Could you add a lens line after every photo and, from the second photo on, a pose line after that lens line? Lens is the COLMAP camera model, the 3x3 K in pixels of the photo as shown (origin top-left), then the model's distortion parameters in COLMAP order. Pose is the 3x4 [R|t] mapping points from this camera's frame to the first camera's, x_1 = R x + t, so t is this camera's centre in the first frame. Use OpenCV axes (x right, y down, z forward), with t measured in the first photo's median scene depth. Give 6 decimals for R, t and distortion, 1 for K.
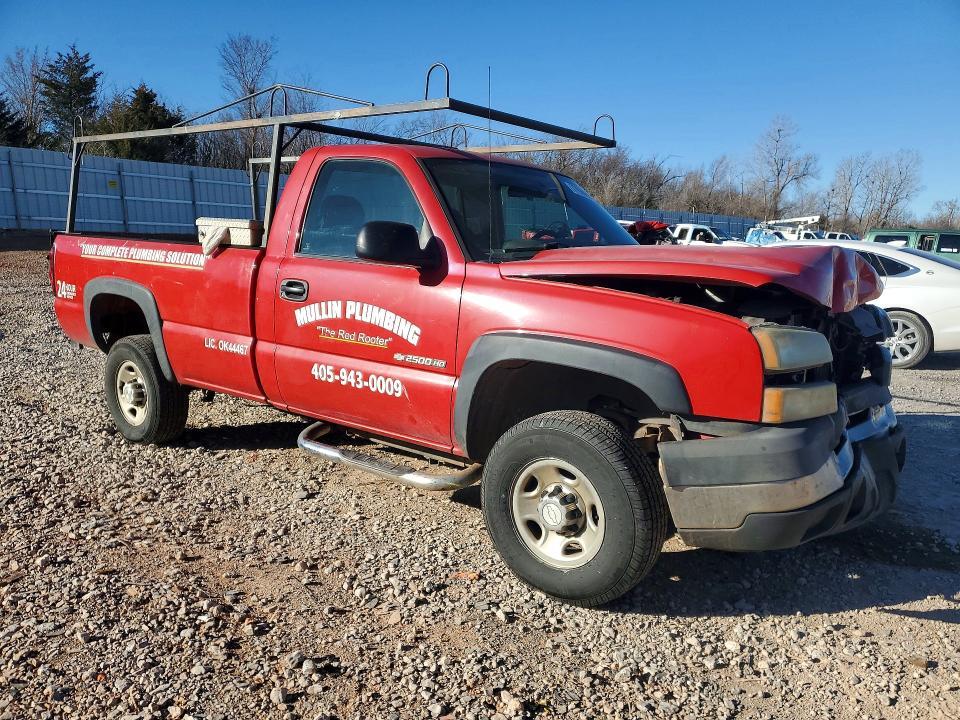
lens RADIAL K [[746.1, 0, 480.0], [0, 746.1, 360.0], [0, 0, 1]] dist [0.010829, 0.001787]
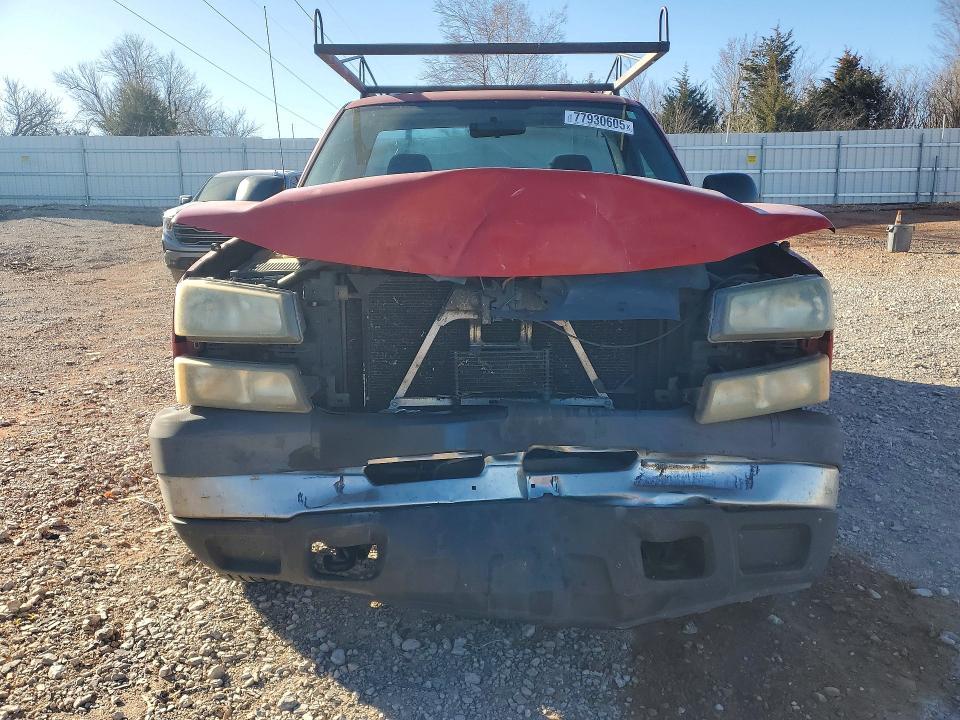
lens RADIAL K [[746.1, 0, 480.0], [0, 746.1, 360.0], [0, 0, 1]] dist [0.010829, 0.001787]
pose [[0.608667, 0.121699, -0.784037, 0.110886], [-0.095502, 0.992220, 0.079873, -0.005777], [0.787657, 0.026261, 0.615554, 0.068790]]
